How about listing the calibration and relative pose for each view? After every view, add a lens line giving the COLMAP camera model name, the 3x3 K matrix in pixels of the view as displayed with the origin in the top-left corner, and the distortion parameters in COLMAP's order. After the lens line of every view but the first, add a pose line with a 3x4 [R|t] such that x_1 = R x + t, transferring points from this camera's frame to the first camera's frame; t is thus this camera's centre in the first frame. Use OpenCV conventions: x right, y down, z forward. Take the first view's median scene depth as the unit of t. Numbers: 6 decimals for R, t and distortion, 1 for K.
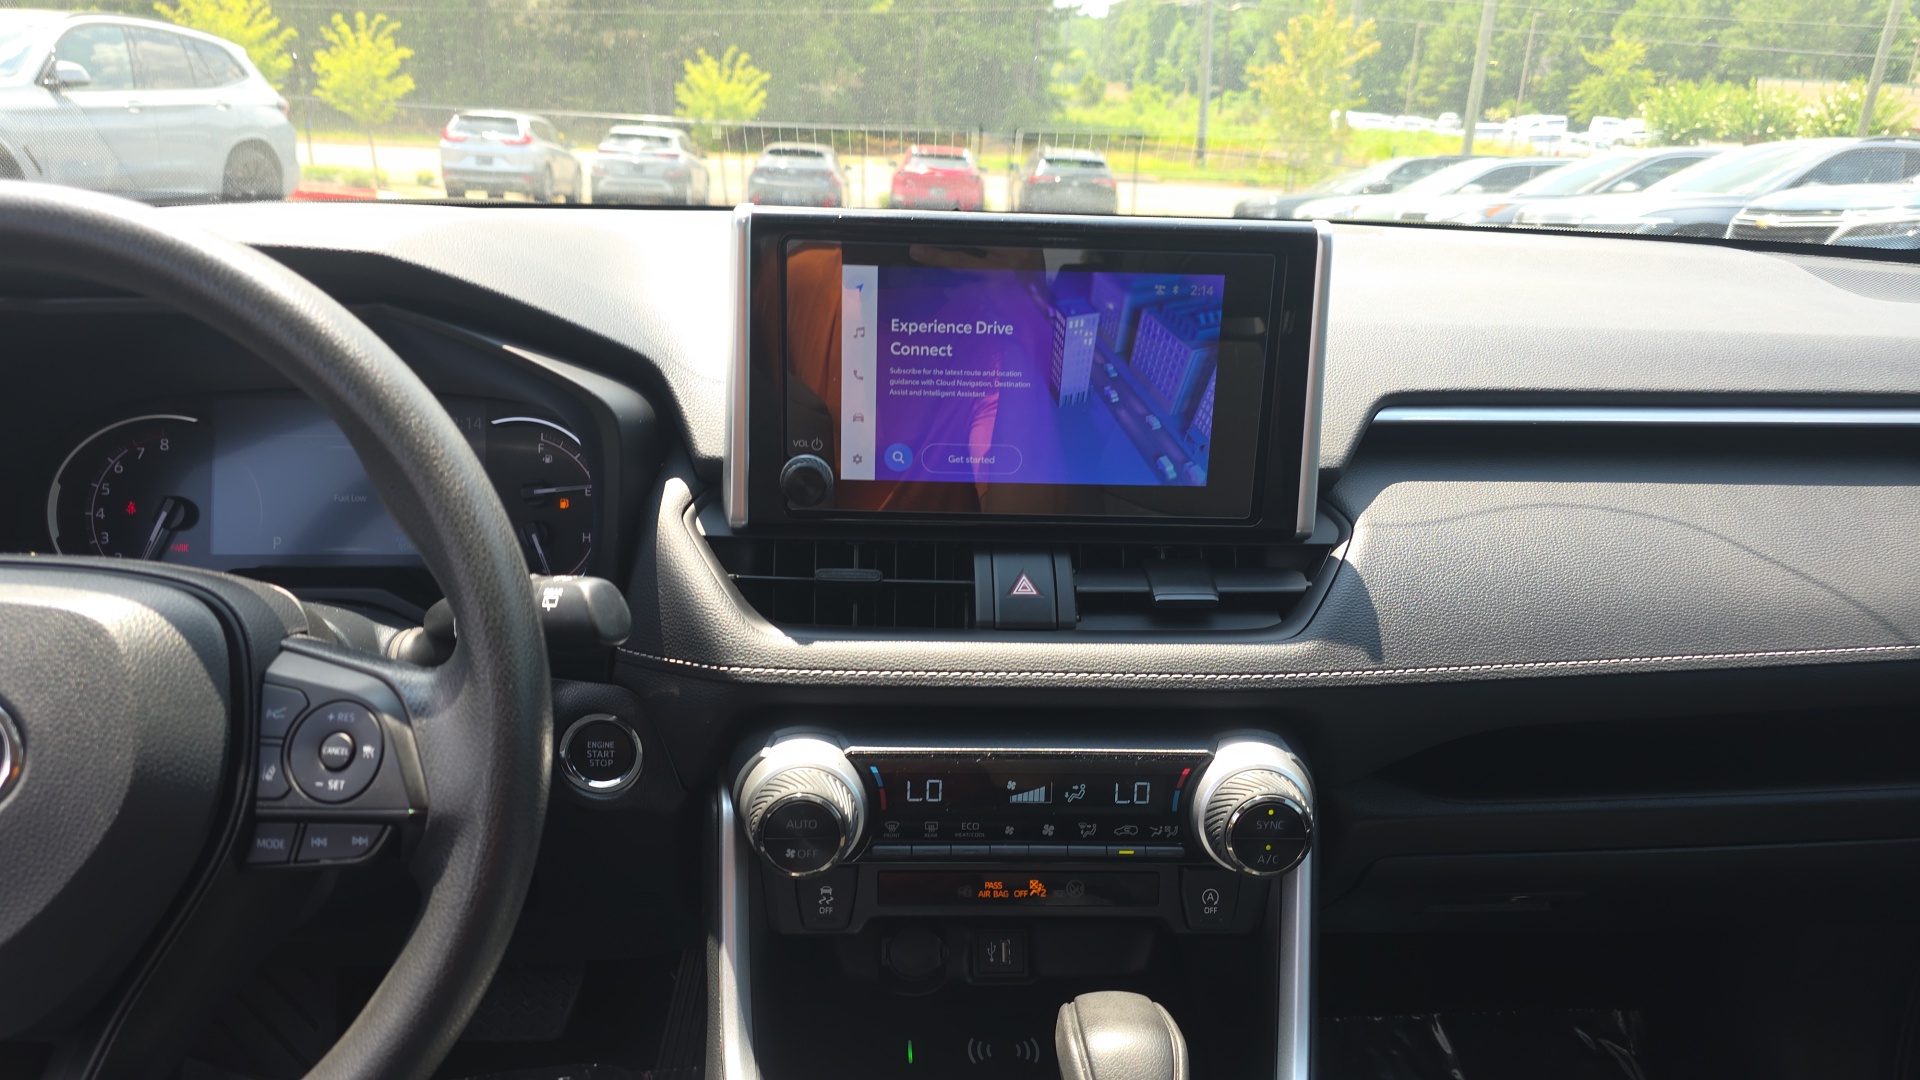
lens RADIAL K [[1300.4, 0, 944.2], [0, 1300.4, 549.1], [0, 0, 1]] dist [0.090150, -0.118403]
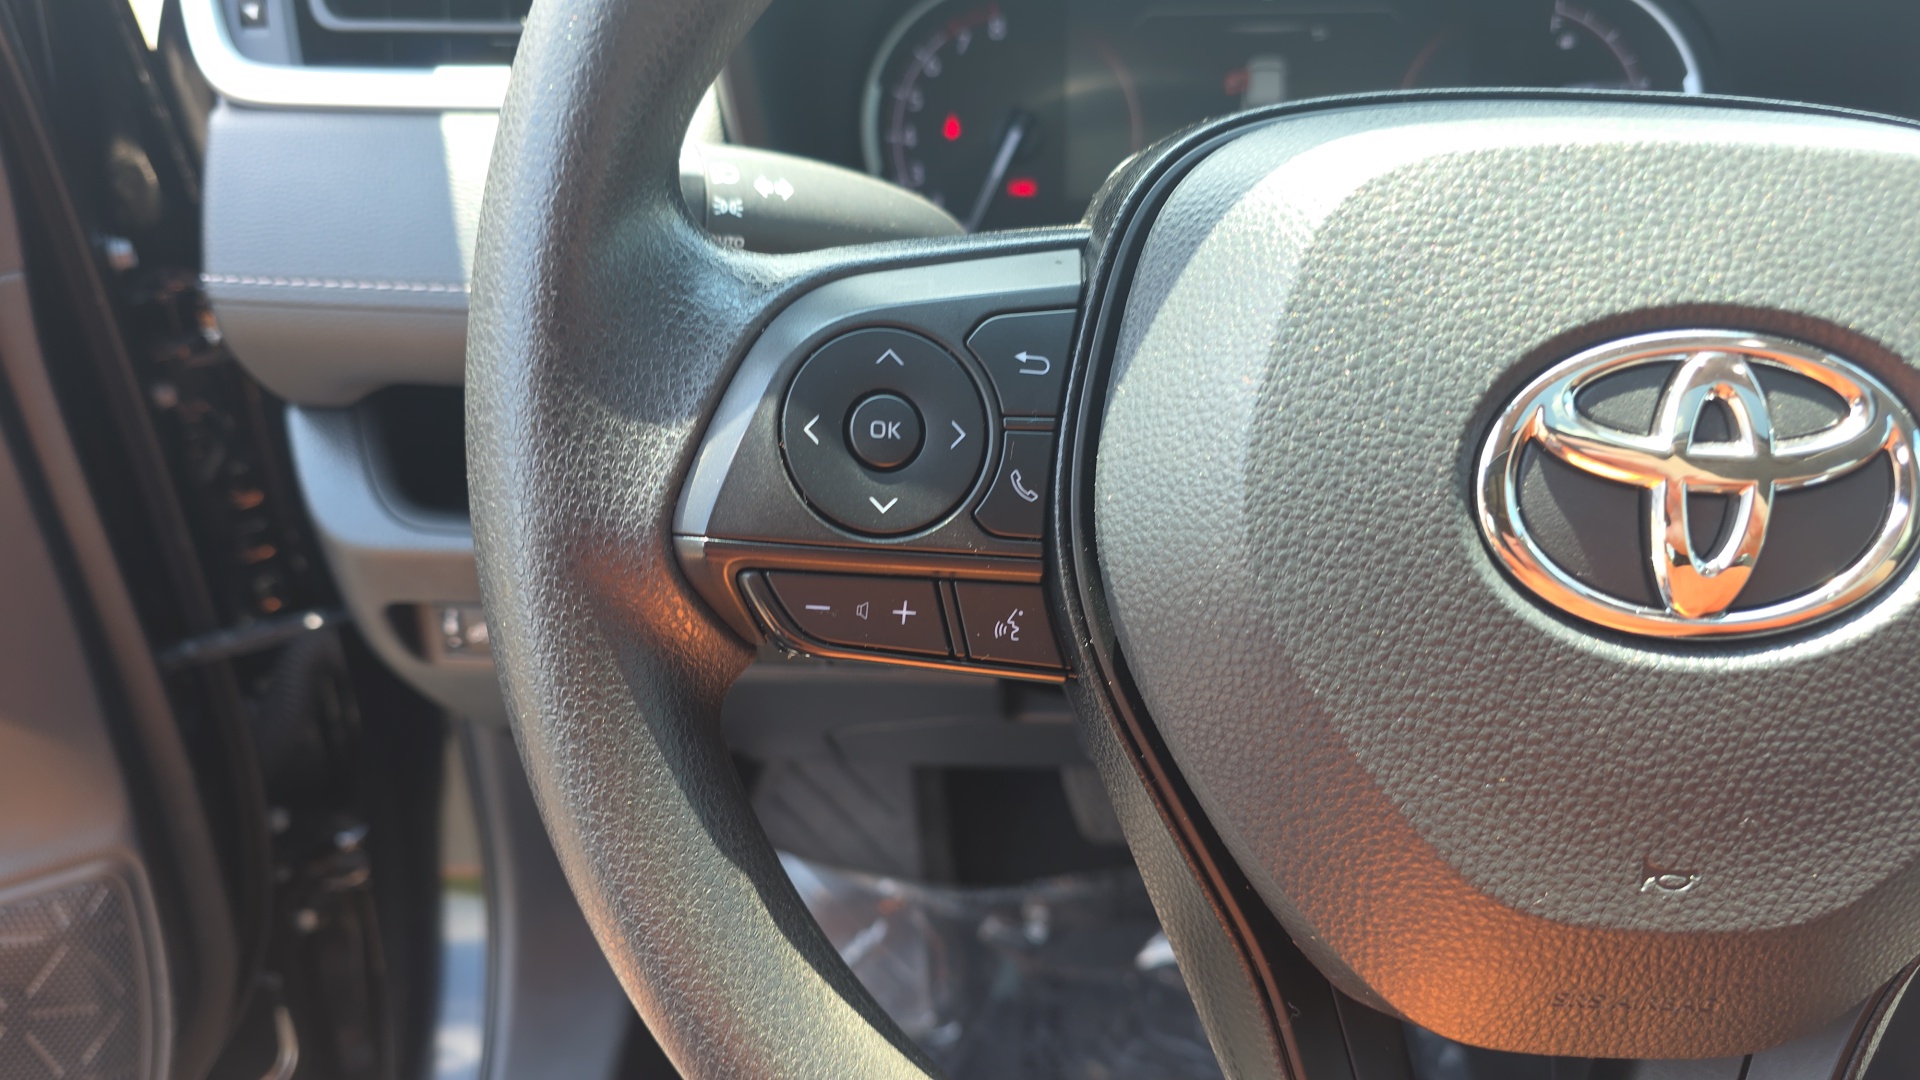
lens RADIAL K [[1353.2, 0, 926.9], [0, 1353.2, 533.9], [0, 0, 1]] dist [0.001760, -0.035734]
pose [[0.995772, 0.008185, -0.091490, -0.662263], [0.008683, 0.983173, 0.182469, 0.054800], [0.091445, -0.182492, 0.978946, 0.338305]]
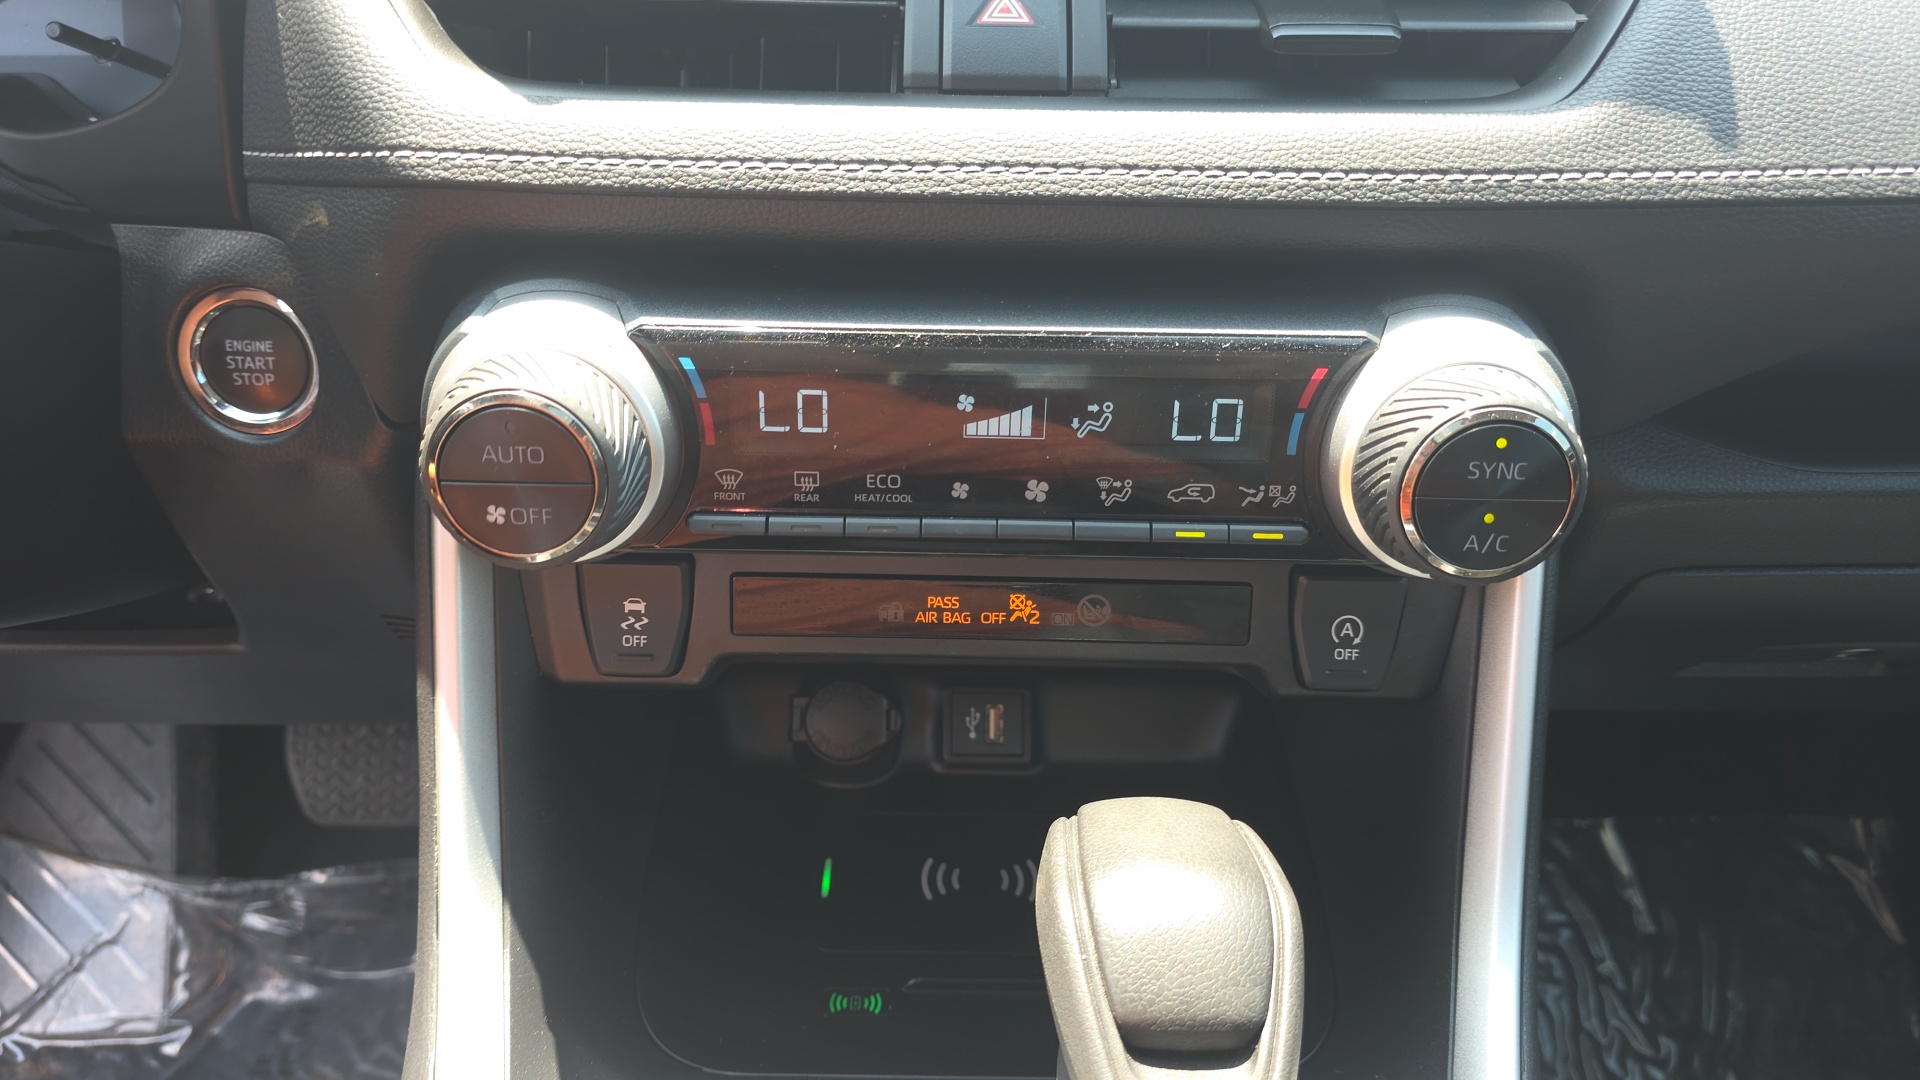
lens RADIAL K [[1327.0, 0, 947.3], [0, 1327.0, 535.7], [0, 0, 1]] dist [0.052241, -0.061182]
pose [[0.998231, 0.014338, -0.057705, 0.072142], [-0.005421, 0.988394, 0.151813, 0.148604], [0.059212, -0.151232, 0.986723, 0.468412]]
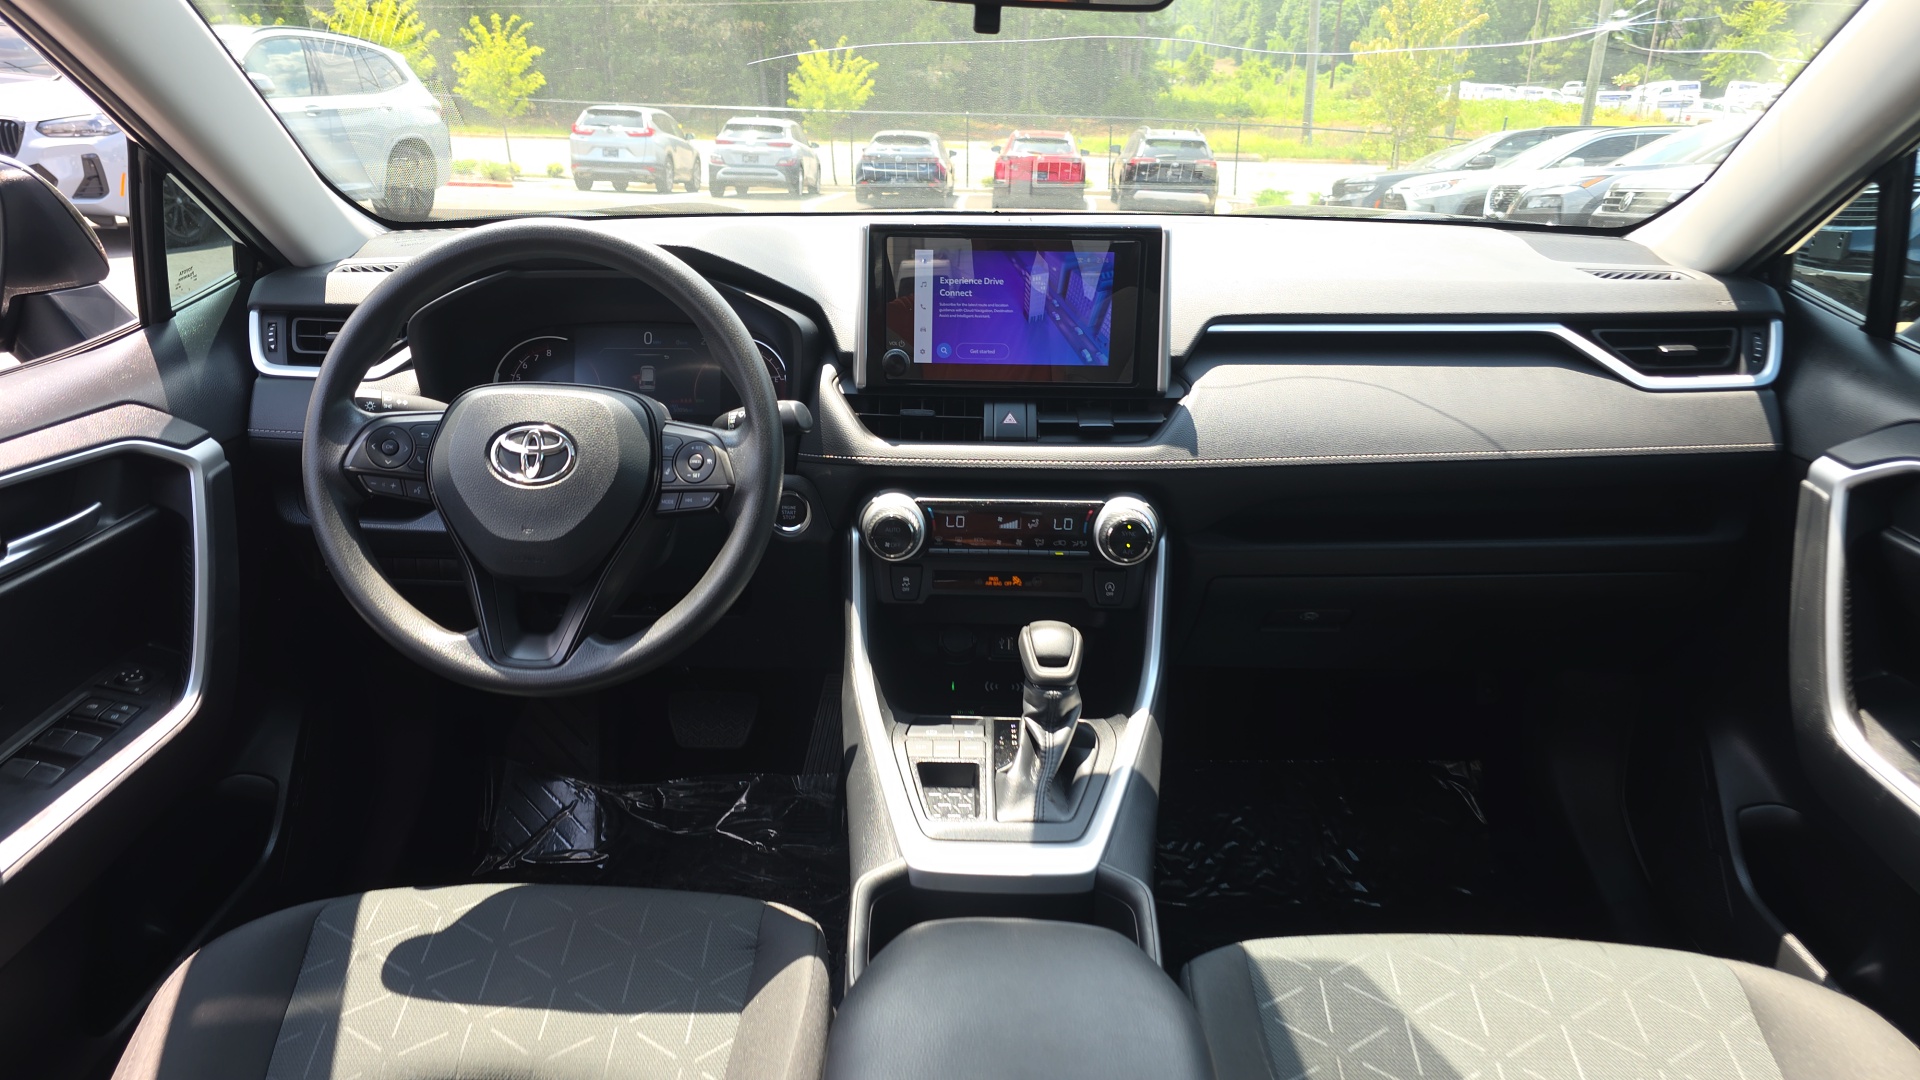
lens RADIAL K [[1307.2, 0, 930.6], [0, 1307.2, 545.6], [0, 0, 1]] dist [0.087147, -0.089673]
pose [[0.995957, 0.008052, -0.089466, 0.117661], [-0.007127, 0.999918, 0.010650, 0.192717], [0.089544, -0.009969, 0.995933, -0.906686]]
